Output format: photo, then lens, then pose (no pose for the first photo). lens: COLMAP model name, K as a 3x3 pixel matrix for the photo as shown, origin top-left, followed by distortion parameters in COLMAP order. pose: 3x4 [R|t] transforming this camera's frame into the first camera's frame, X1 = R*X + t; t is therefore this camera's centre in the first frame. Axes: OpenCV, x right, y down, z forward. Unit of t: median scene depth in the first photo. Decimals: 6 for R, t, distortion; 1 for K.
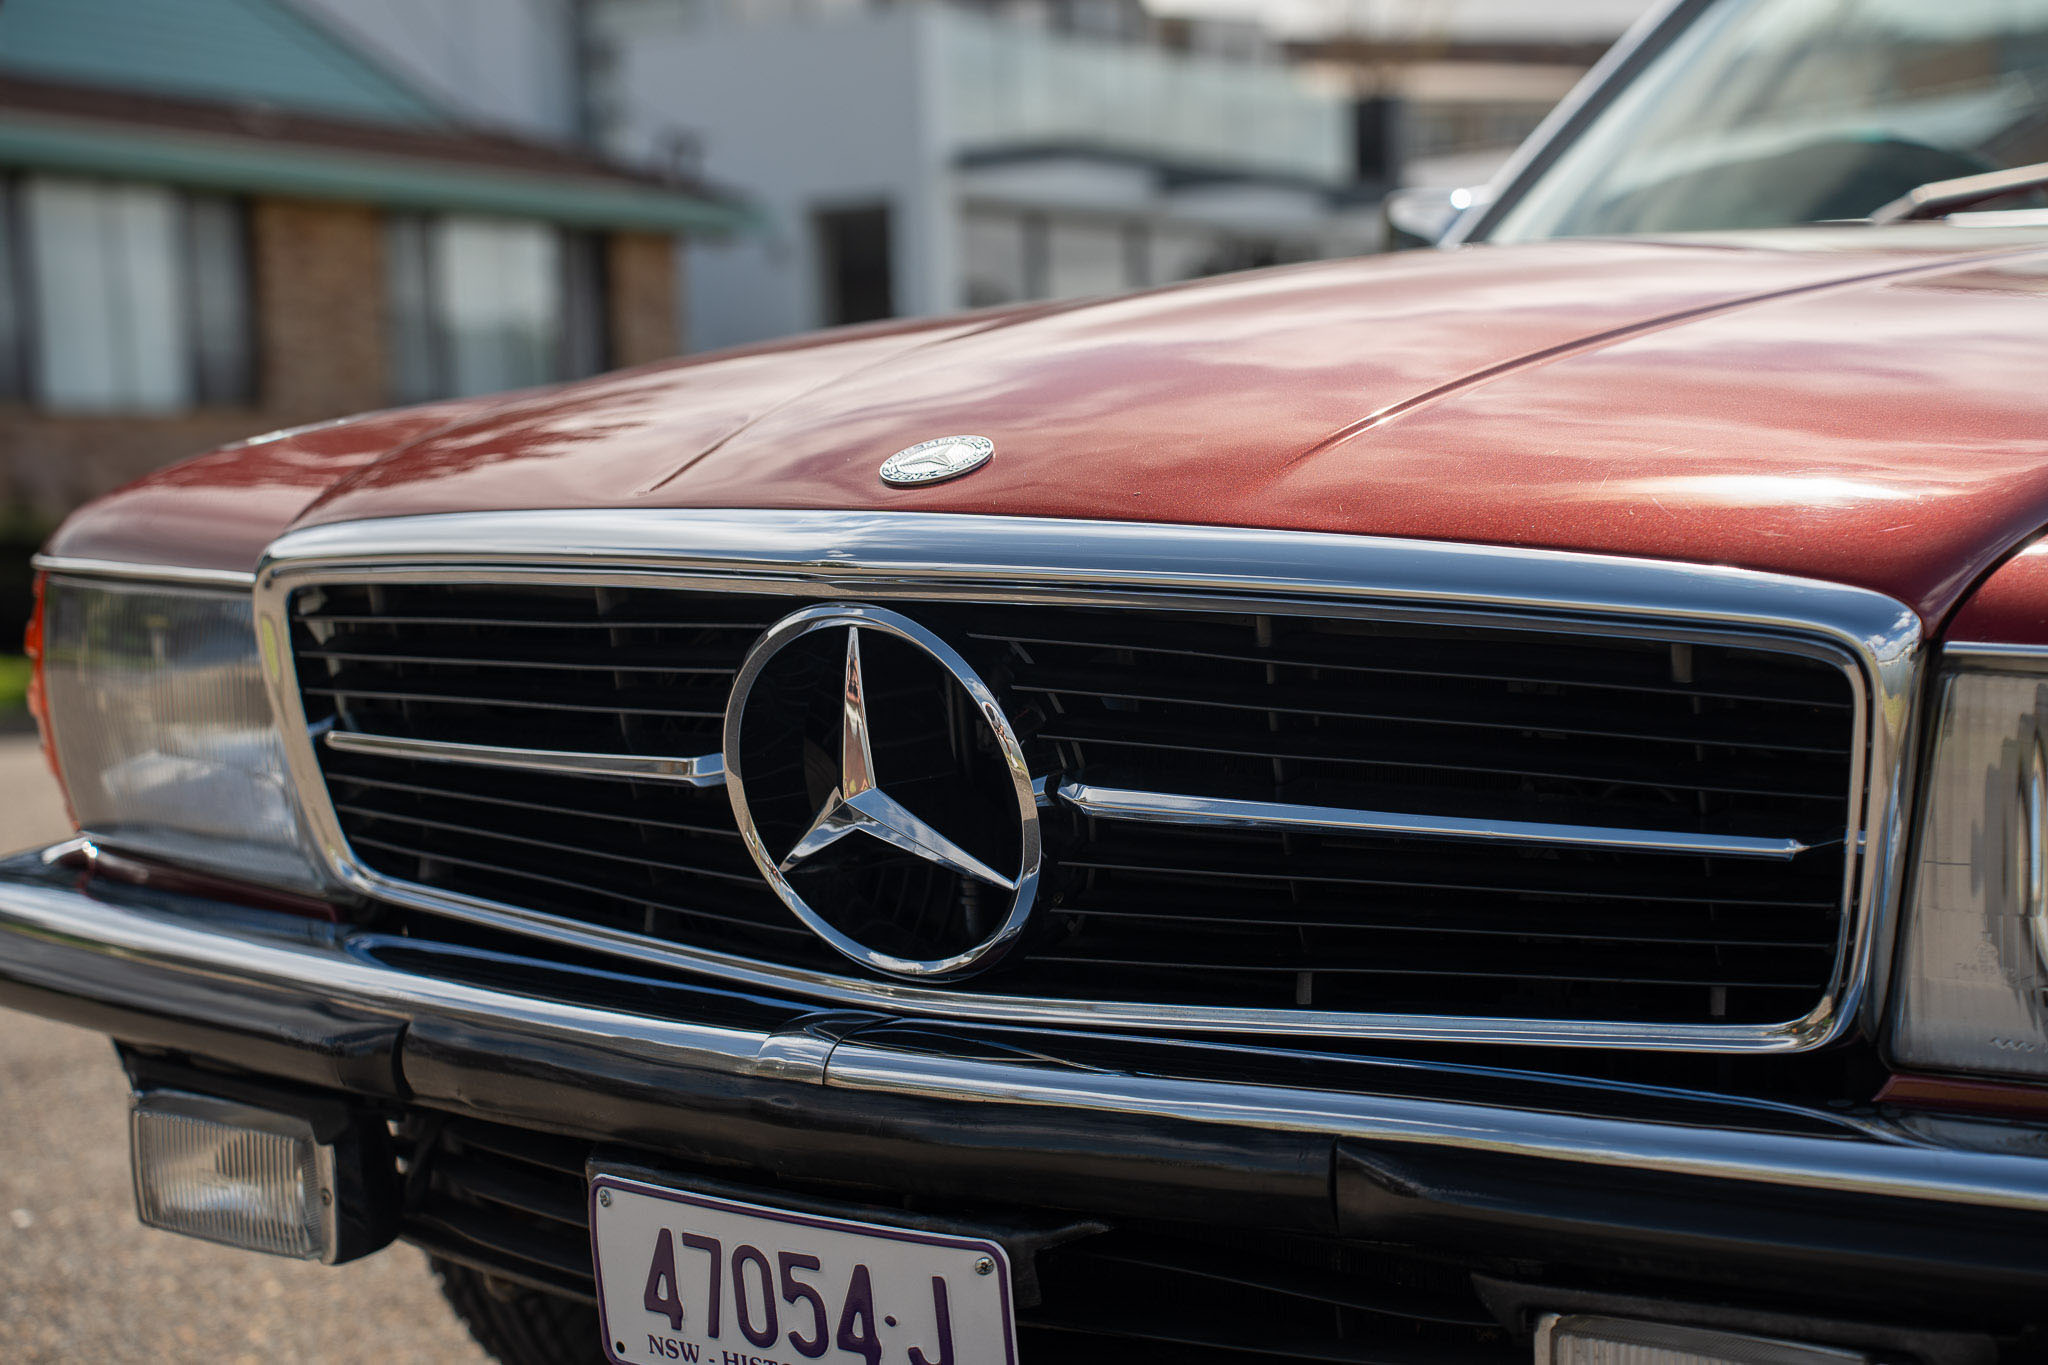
lens RADIAL K [[4097.8, 0, 1037.2], [0, 4097.8, 669.0], [0, 0, 1]] dist [0.573252, 0.000000]
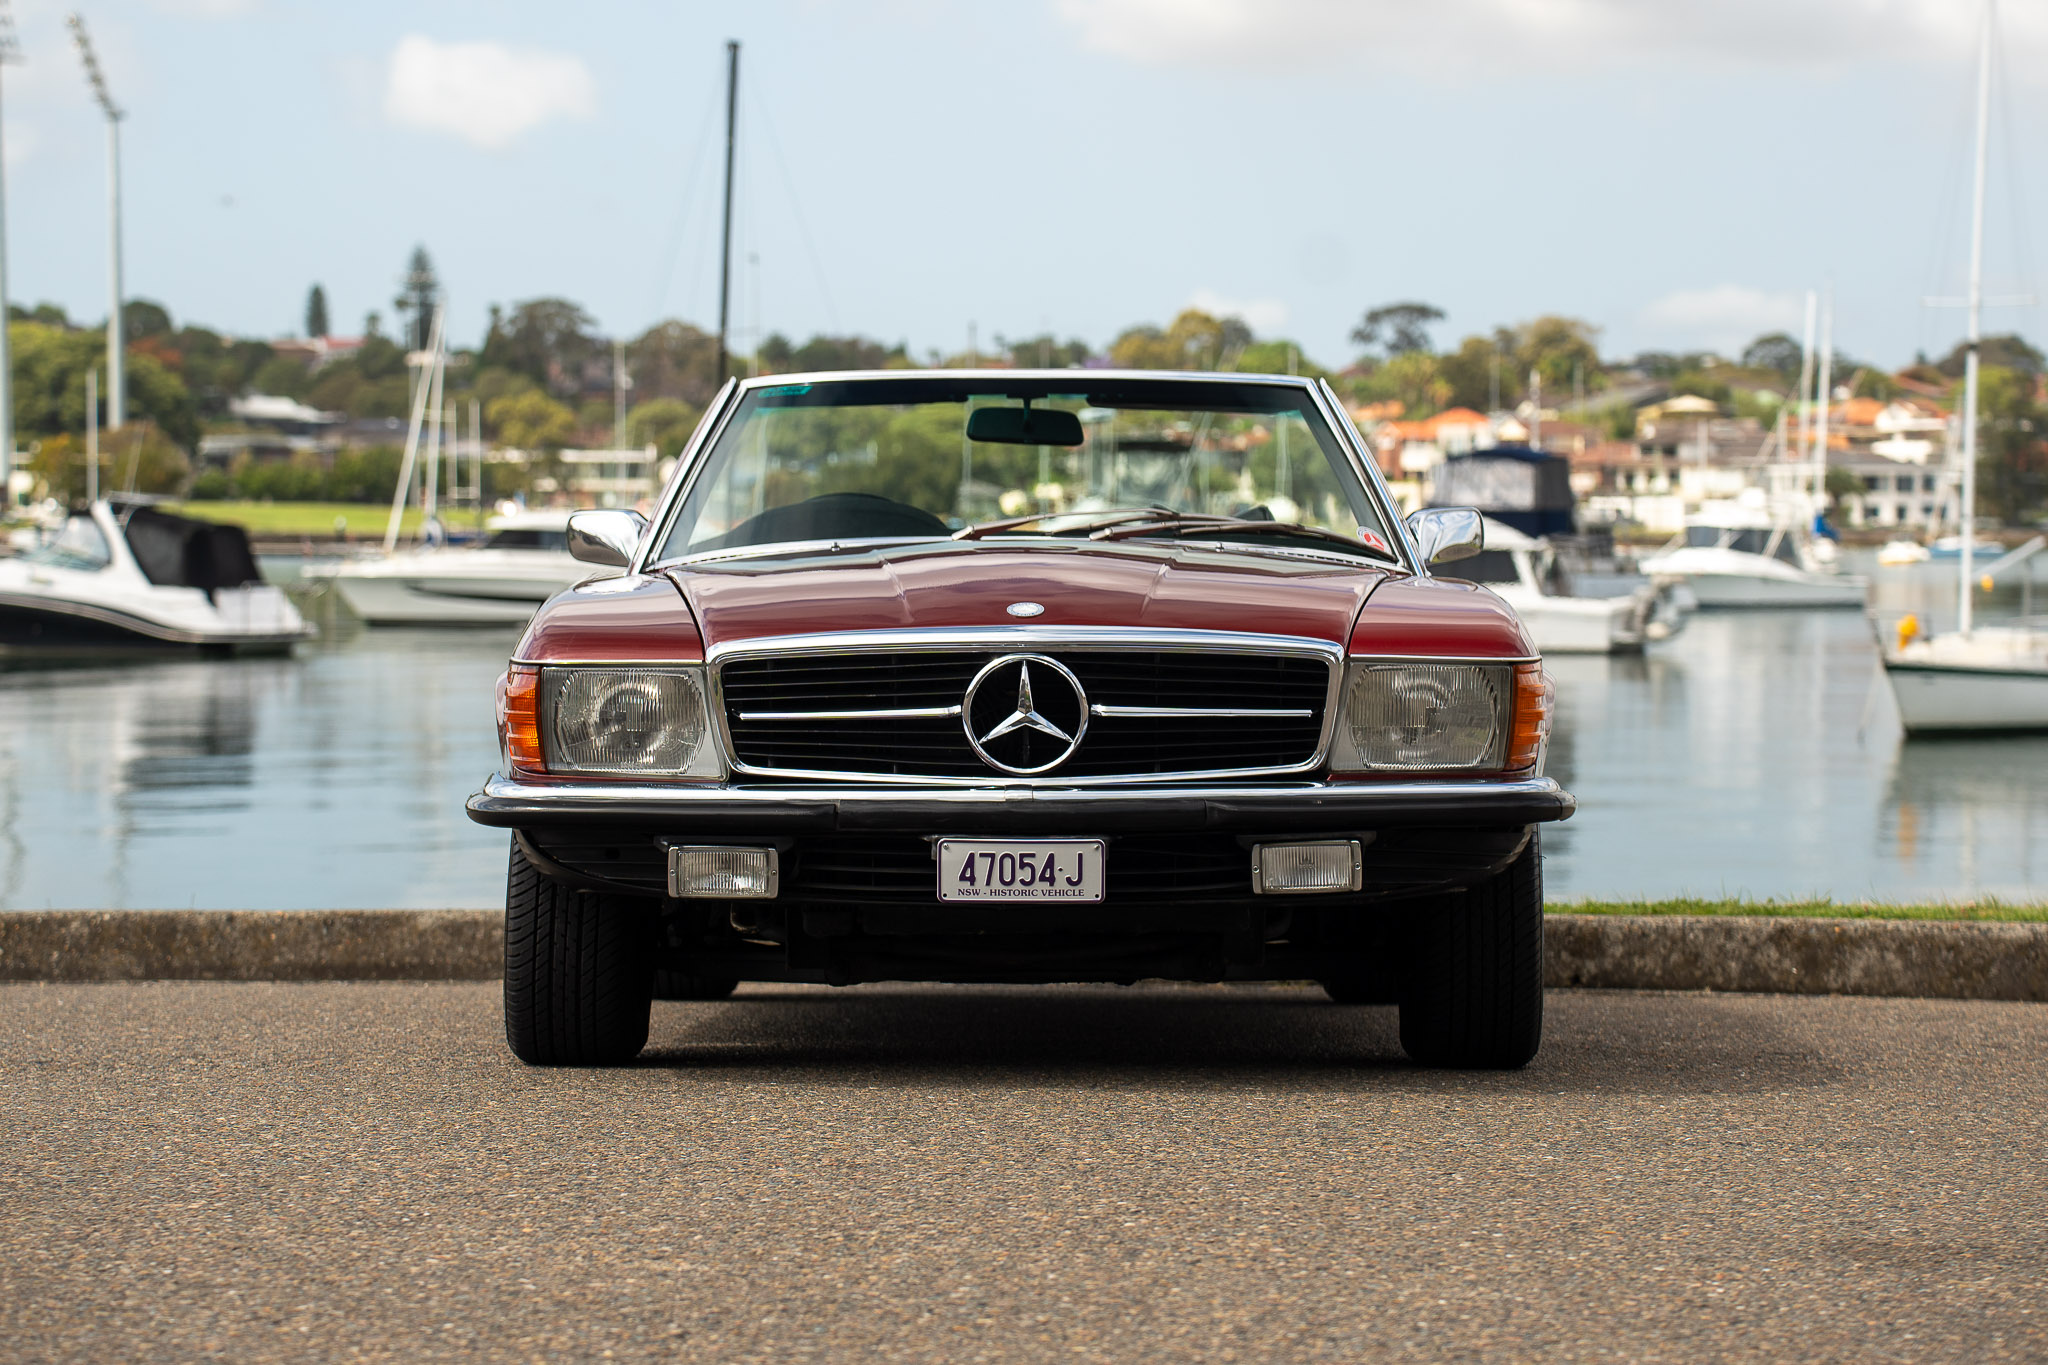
lens RADIAL K [[4792.4, 0, 989.3], [0, 4792.4, 617.3], [0, 0, 1]] dist [0.724859, 0.000000]
pose [[0.796022, -0.002838, 0.605261, -2.319025], [0.049881, 0.996895, -0.060927, 0.181727], [-0.603209, 0.078690, 0.793692, -1.945420]]
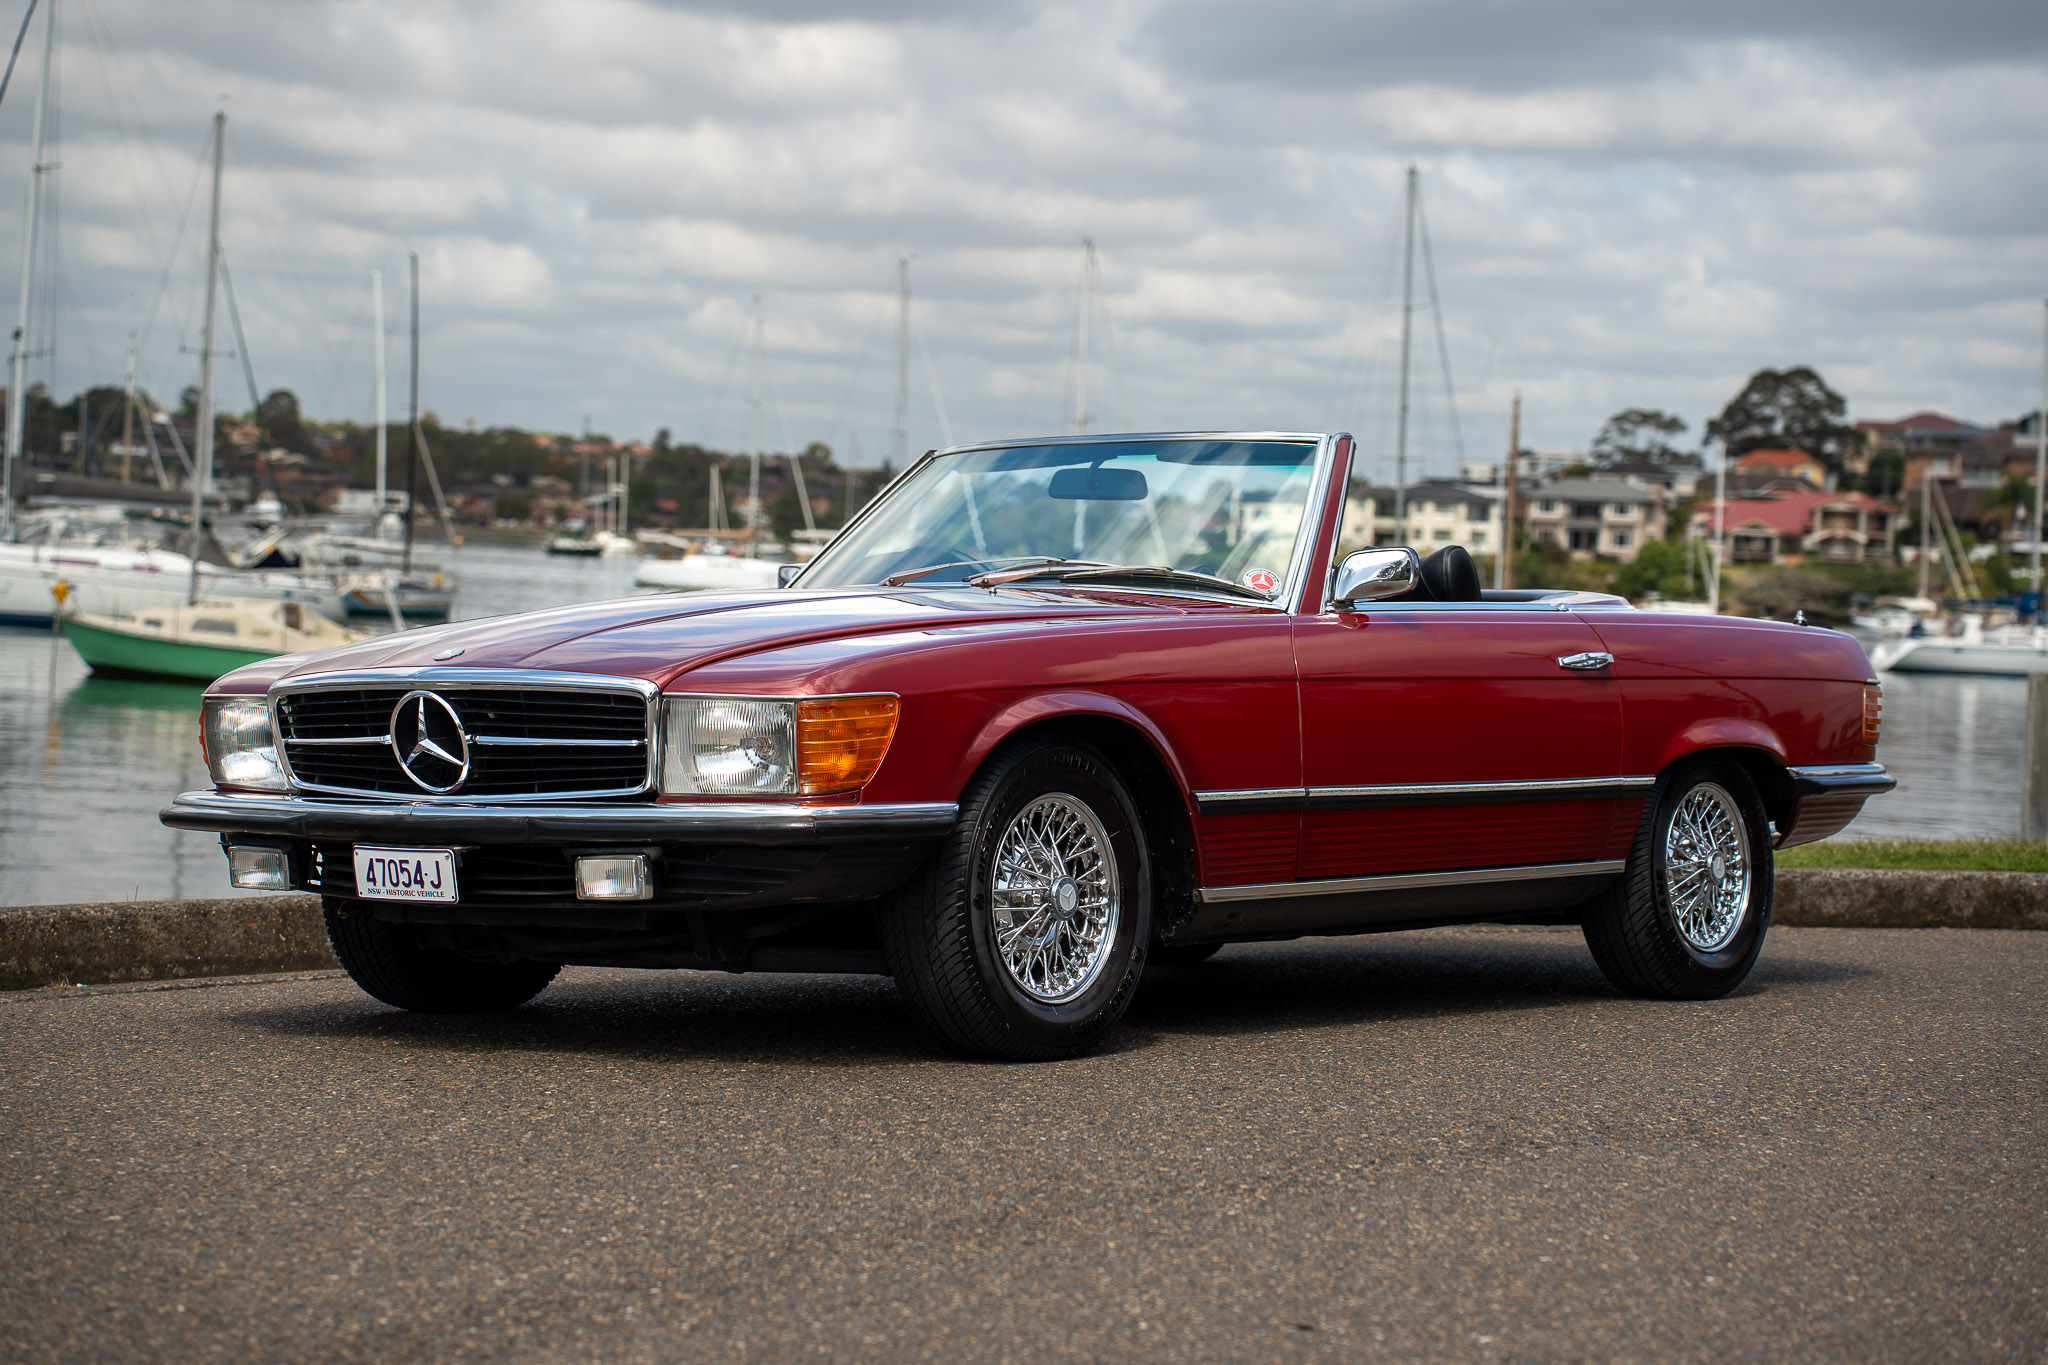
lens RADIAL K [[4378.2, 0, 1010.8], [0, 4378.2, 685.6], [0, 0, 1]] dist [0.565548, 0.000000]
pose [[0.999020, -0.003901, -0.044092, 0.669767], [0.000703, 0.997381, -0.072321, 0.272364], [0.044258, 0.072219, 0.996406, -2.994348]]
